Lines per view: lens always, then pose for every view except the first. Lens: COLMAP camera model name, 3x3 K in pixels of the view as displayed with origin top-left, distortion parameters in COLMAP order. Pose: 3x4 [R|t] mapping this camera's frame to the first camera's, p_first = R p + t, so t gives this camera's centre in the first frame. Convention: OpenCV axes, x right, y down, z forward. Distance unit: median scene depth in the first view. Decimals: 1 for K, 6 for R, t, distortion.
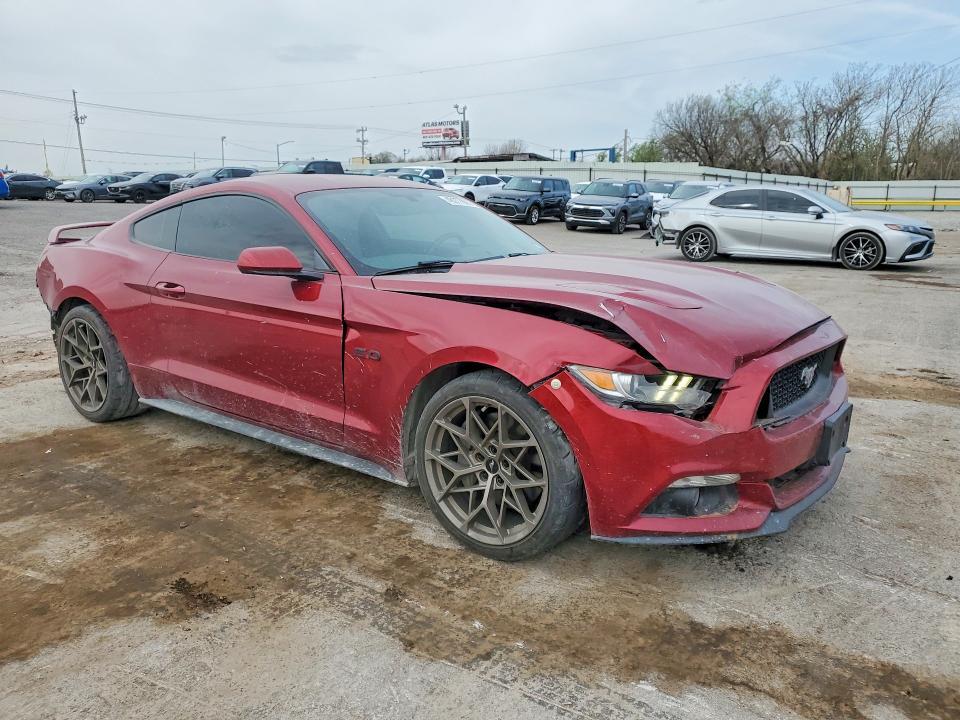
lens RADIAL K [[706.1, 0, 480.0], [0, 706.1, 360.0], [0, 0, 1]] dist [0.008492, 0.002670]
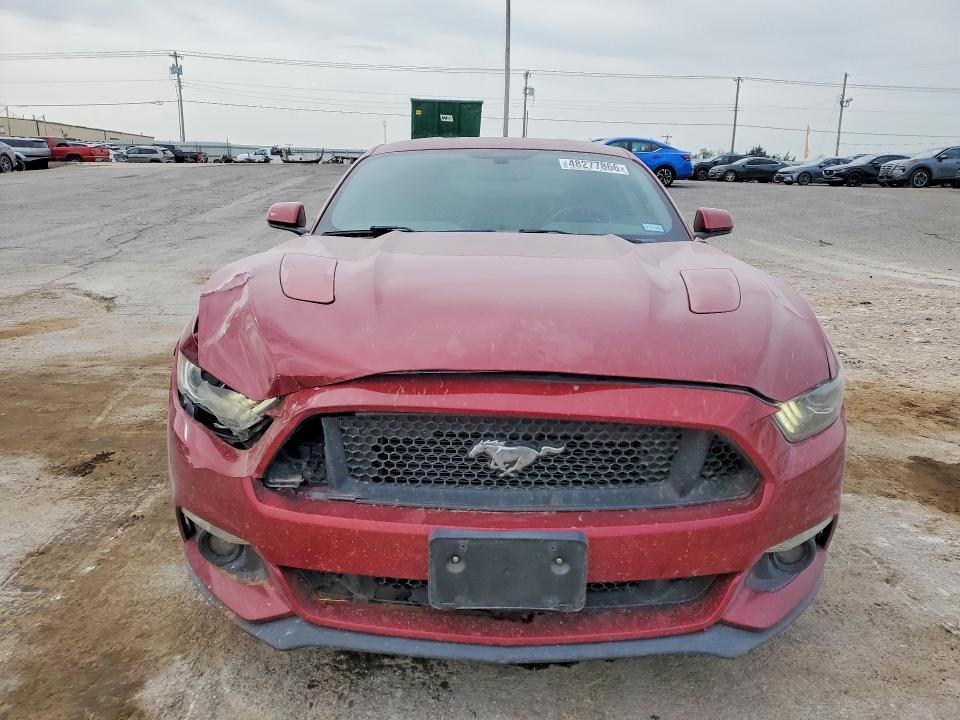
lens RADIAL K [[728.8, 0, 494.5], [0, 728.8, 356.0], [0, 0, 1]] dist [0.031102, -0.005387]
pose [[0.613653, 0.200140, -0.763790, 0.788318], [-0.194527, 0.975846, 0.099417, -0.102885], [0.765238, 0.087570, 0.637763, 0.531216]]
